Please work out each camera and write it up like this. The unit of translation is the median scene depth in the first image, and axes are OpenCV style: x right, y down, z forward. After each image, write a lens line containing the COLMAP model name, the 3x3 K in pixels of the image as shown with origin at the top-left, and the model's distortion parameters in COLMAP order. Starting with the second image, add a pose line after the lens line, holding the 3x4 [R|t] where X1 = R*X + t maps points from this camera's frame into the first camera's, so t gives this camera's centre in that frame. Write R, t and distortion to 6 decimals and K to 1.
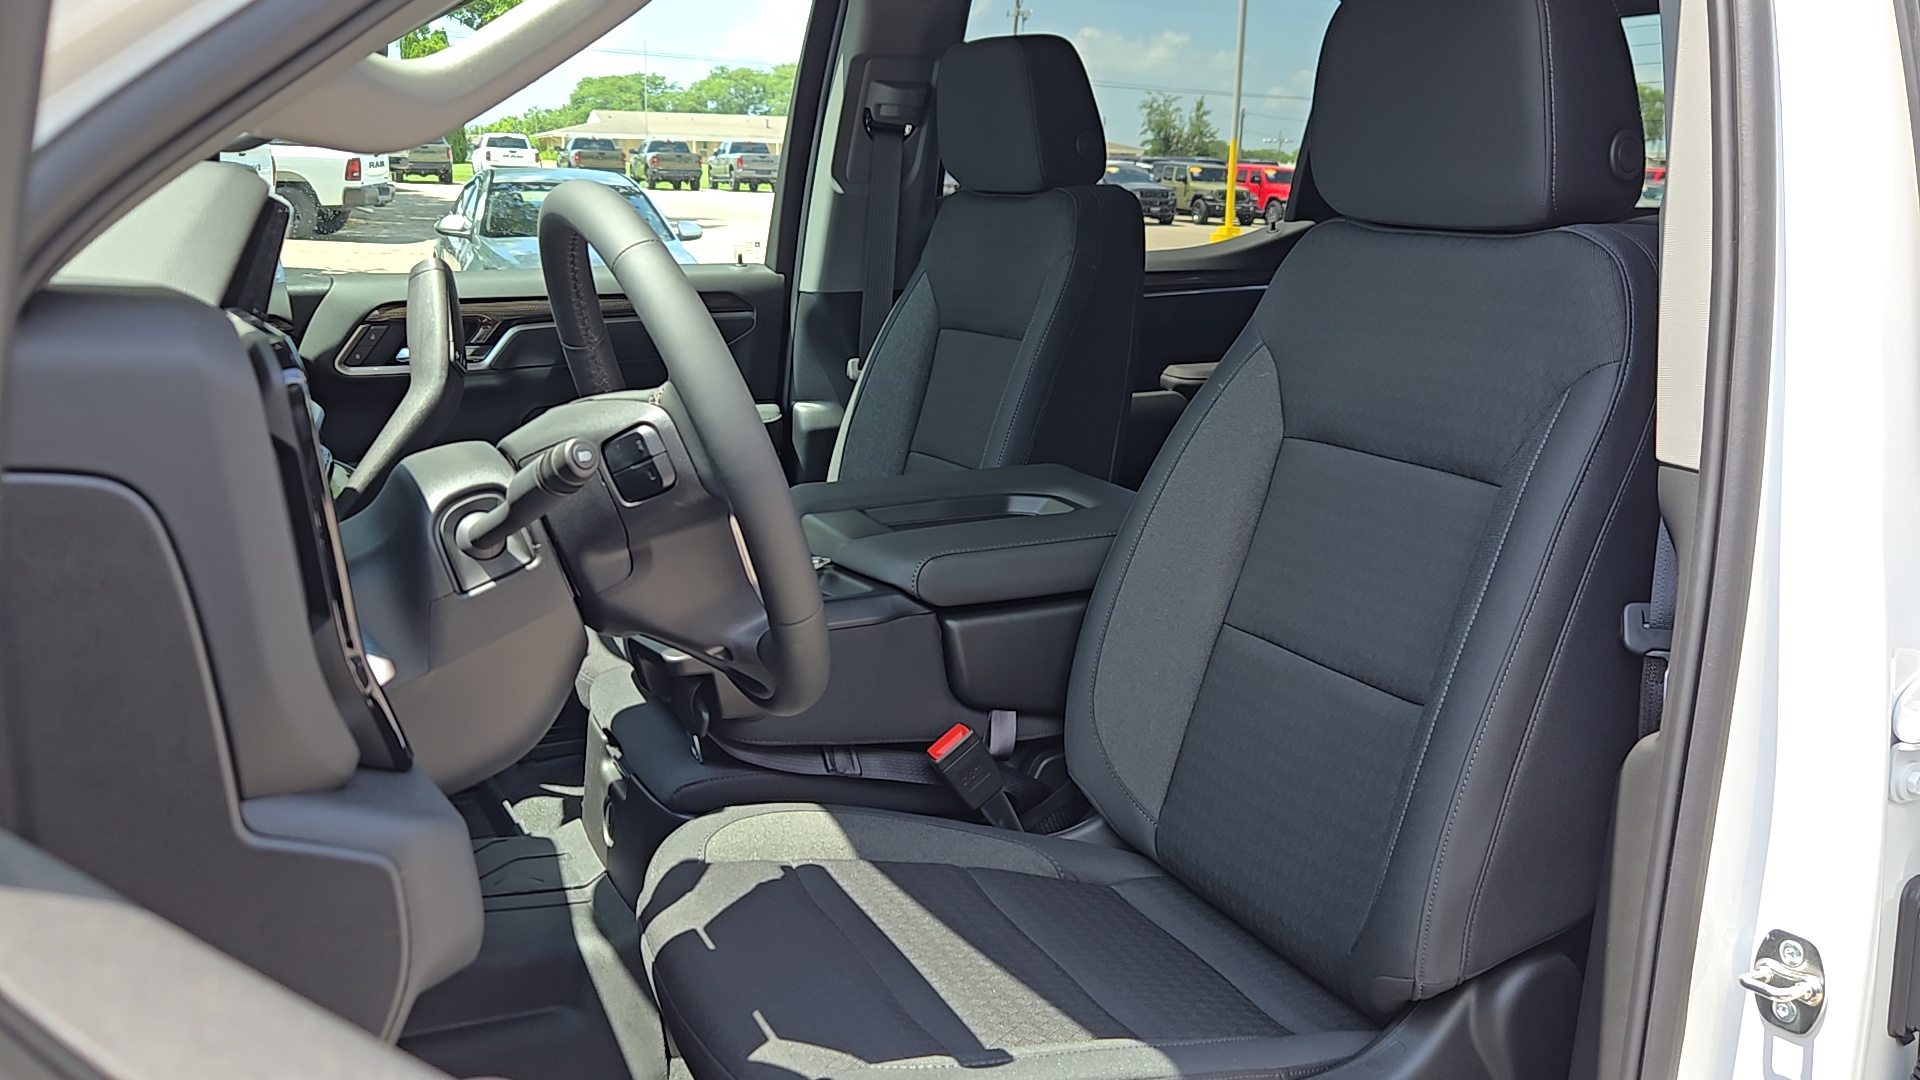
lens RADIAL K [[1606.2, 0, 945.3], [0, 1606.2, 541.4], [0, 0, 1]] dist [0.012592, -0.010147]
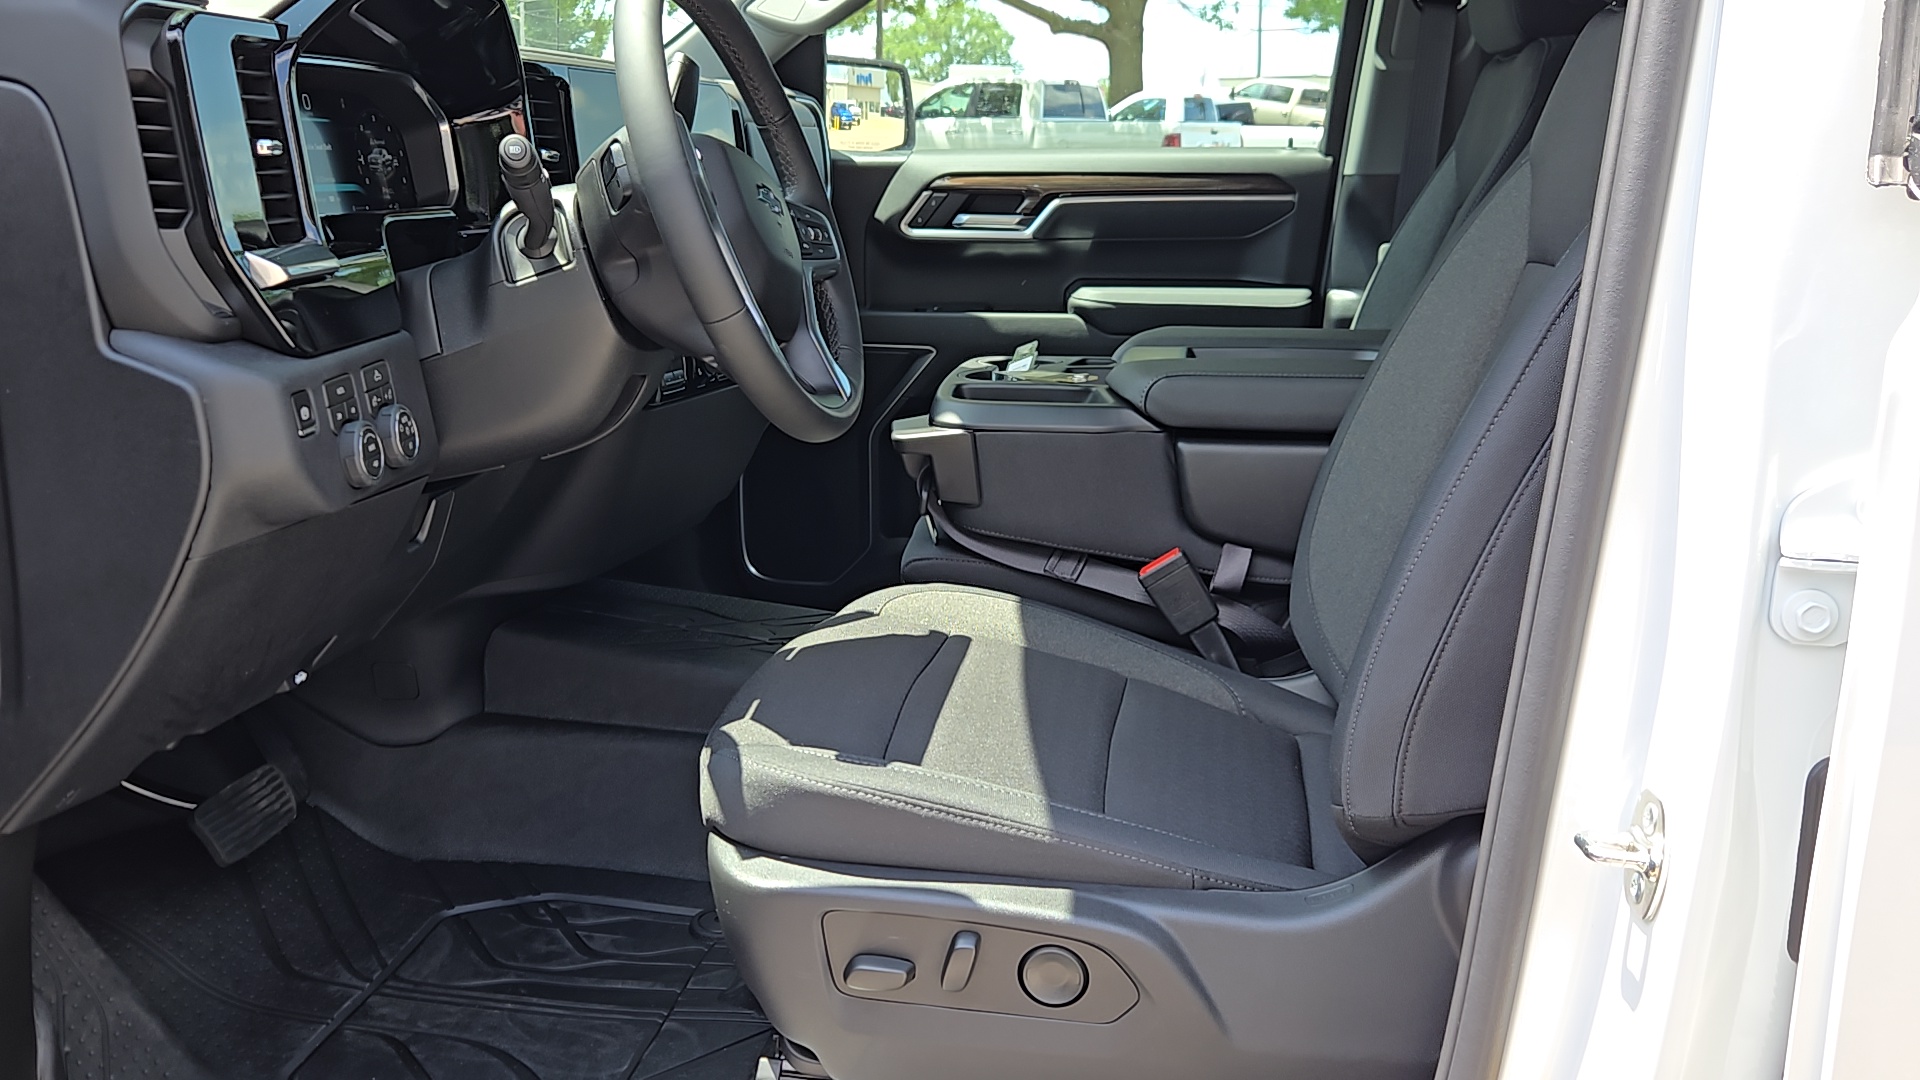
lens RADIAL K [[1606.2, 0, 952.2], [0, 1606.2, 530.4], [0, 0, 1]] dist [0.012592, -0.010147]
pose [[0.832781, 0.125272, -0.539243, 0.418588], [-0.124932, 0.991461, 0.037388, 0.082083], [0.539321, 0.036233, 0.841320, 0.088360]]
